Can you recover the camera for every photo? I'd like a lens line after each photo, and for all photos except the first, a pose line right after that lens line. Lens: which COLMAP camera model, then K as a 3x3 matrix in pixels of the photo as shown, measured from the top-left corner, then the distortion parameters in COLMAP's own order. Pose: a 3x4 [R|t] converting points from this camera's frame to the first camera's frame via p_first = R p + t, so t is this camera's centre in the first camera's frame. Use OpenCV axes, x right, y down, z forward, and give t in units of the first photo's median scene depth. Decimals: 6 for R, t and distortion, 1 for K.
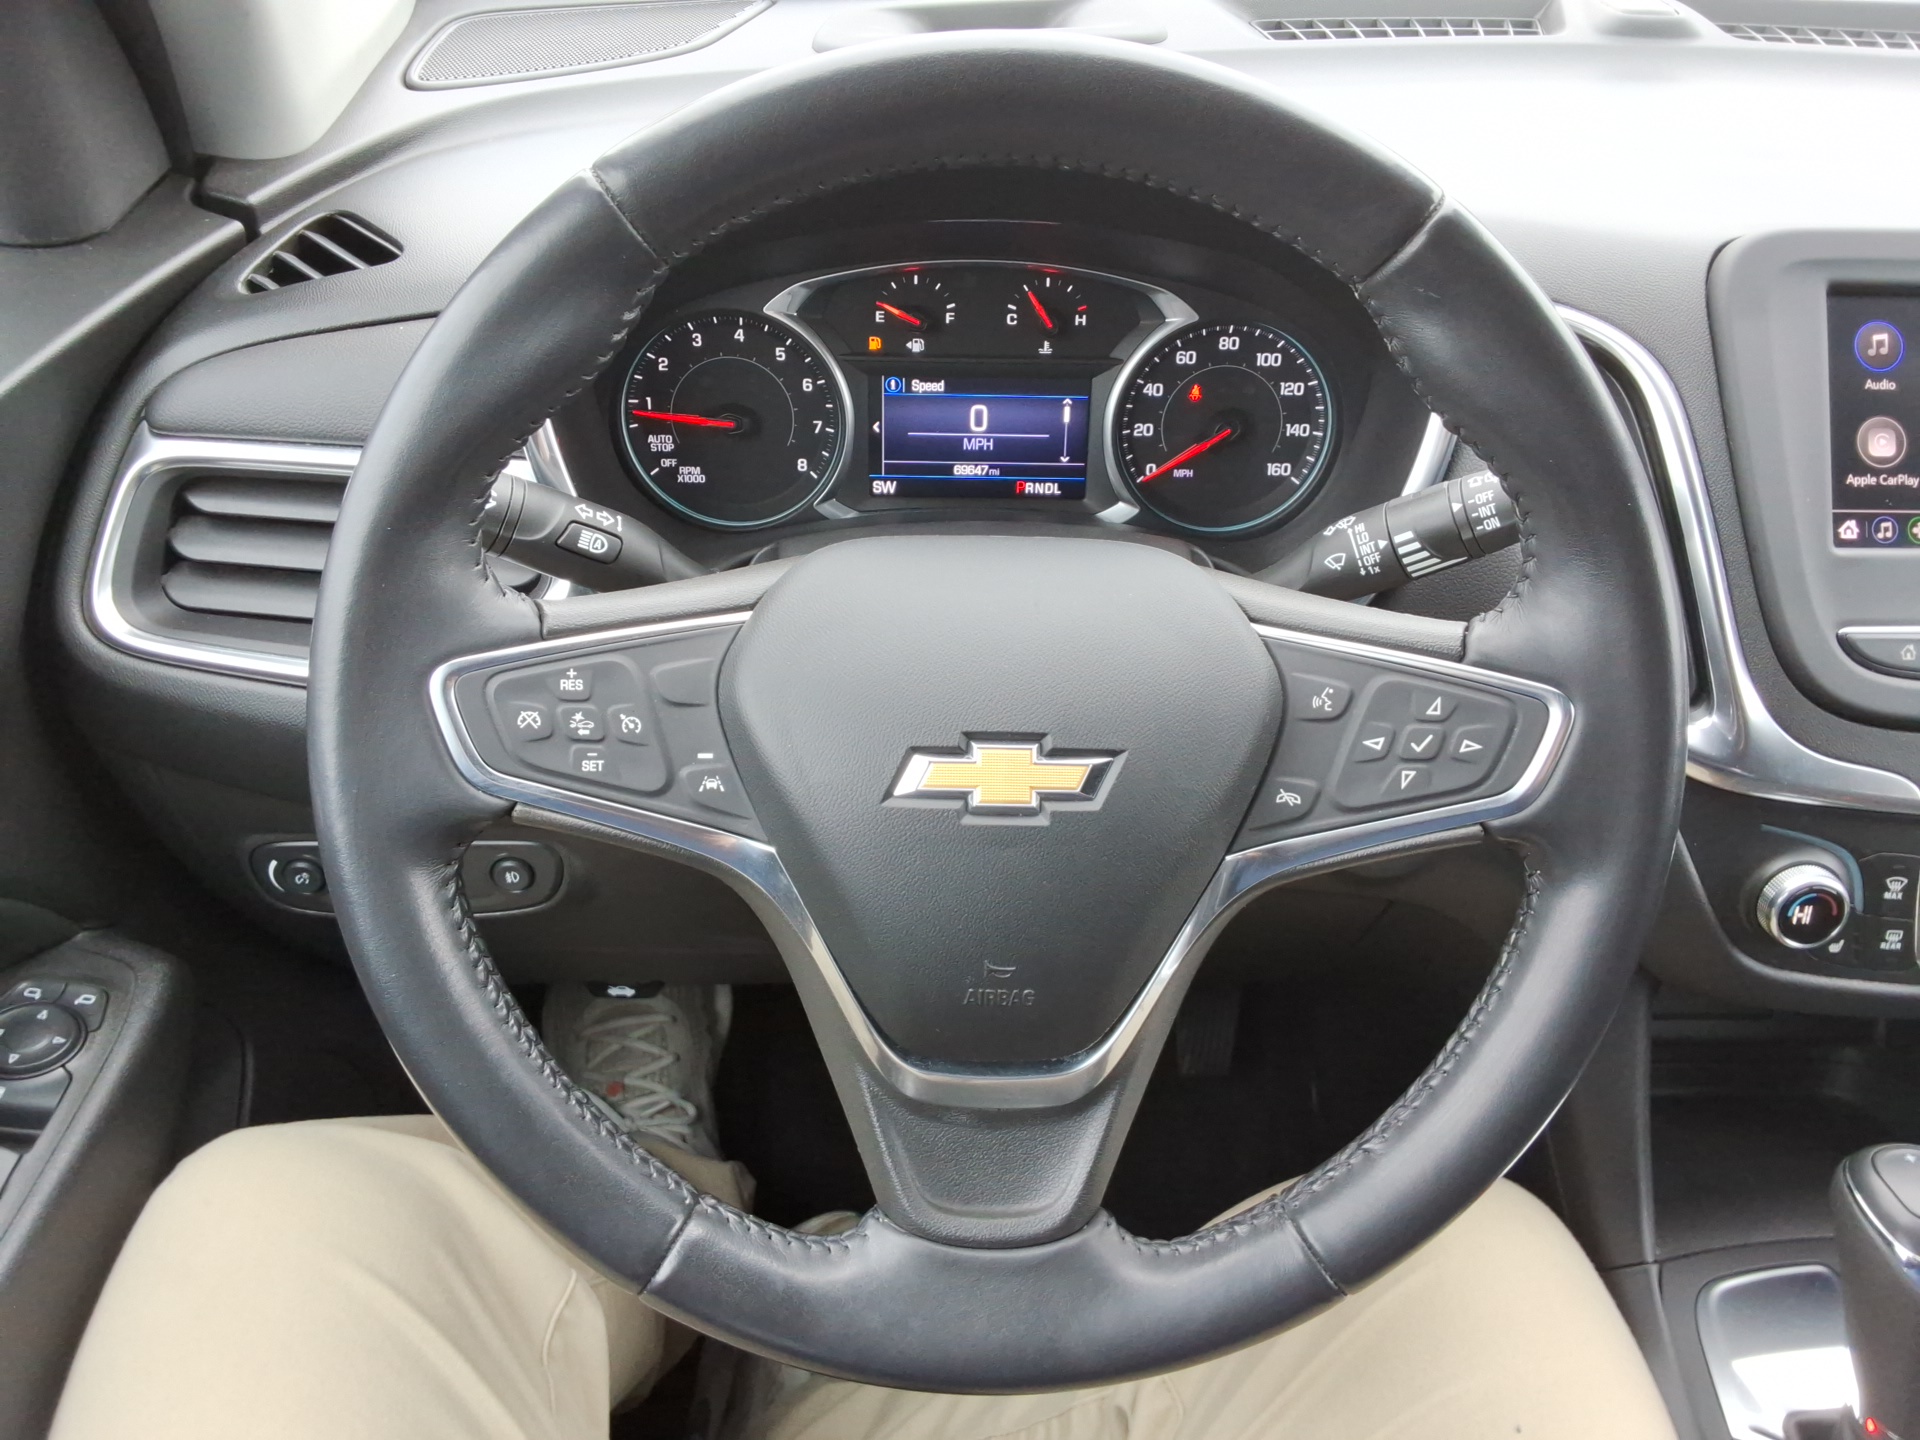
lens RADIAL K [[1527.5, 0, 971.8], [0, 1527.5, 707.8], [0, 0, 1]] dist [0.125025, -0.189974]
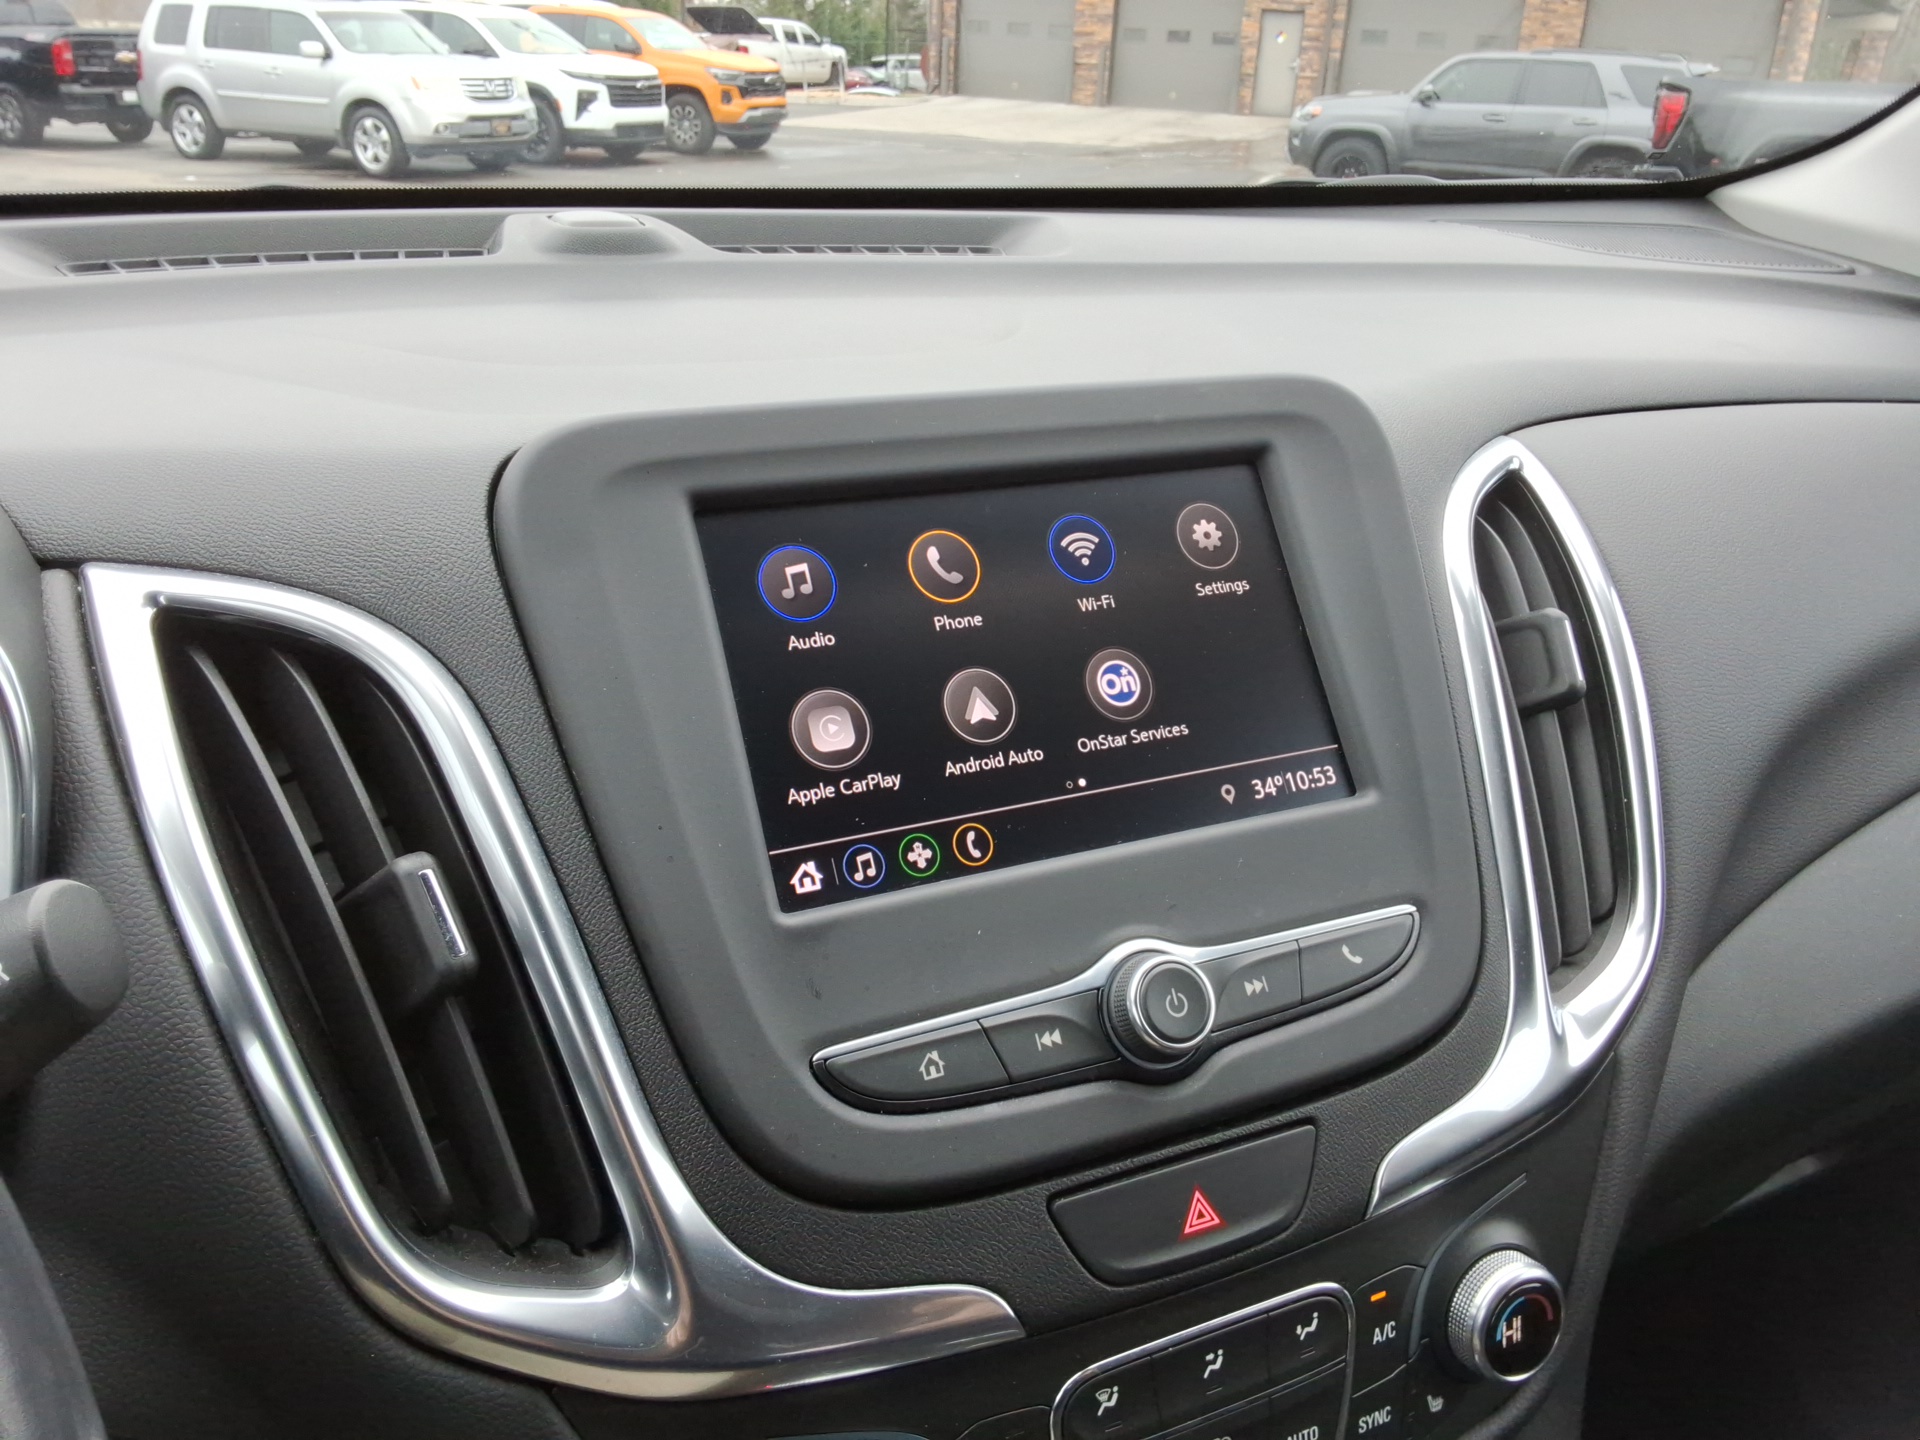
lens RADIAL K [[1545.0, 0, 964.1], [0, 1545.0, 713.9], [0, 0, 1]] dist [0.121892, -0.192458]
pose [[0.914767, -0.153343, 0.373747, 0.358716], [0.225024, 0.961757, -0.156165, -0.060287], [-0.335507, 0.226956, 0.914290, 0.370372]]
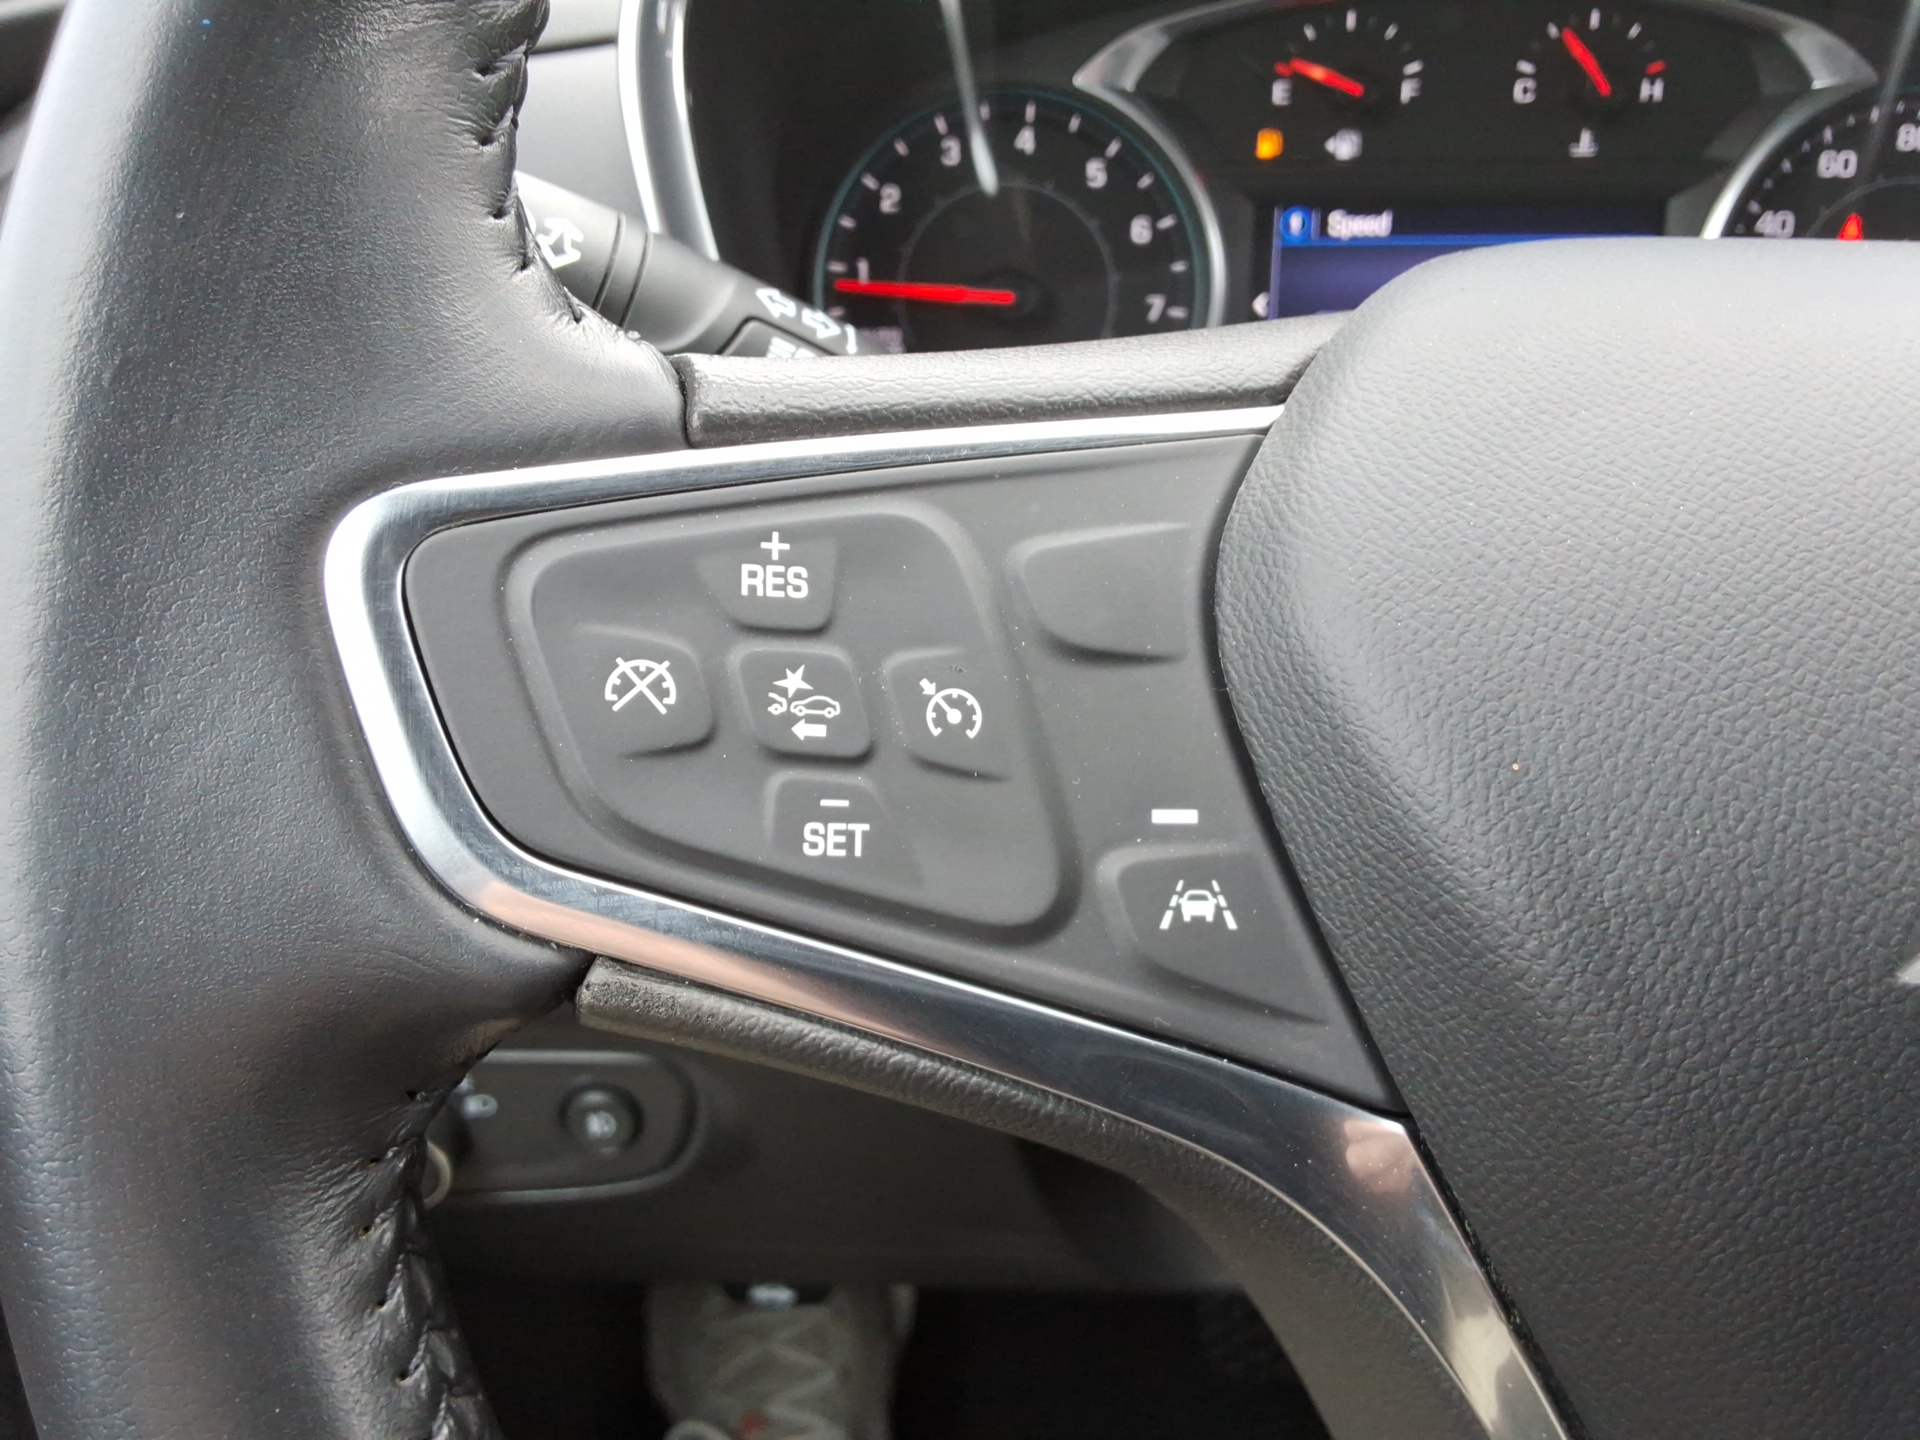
lens RADIAL K [[1566.9, 0, 961.9], [0, 1566.9, 705.7], [0, 0, 1]] dist [0.097275, -0.200159]
pose [[0.996736, -0.005239, -0.080564, -0.130498], [-0.004341, 0.992971, -0.118279, 0.032172], [0.080618, 0.118242, 0.989707, 0.457816]]
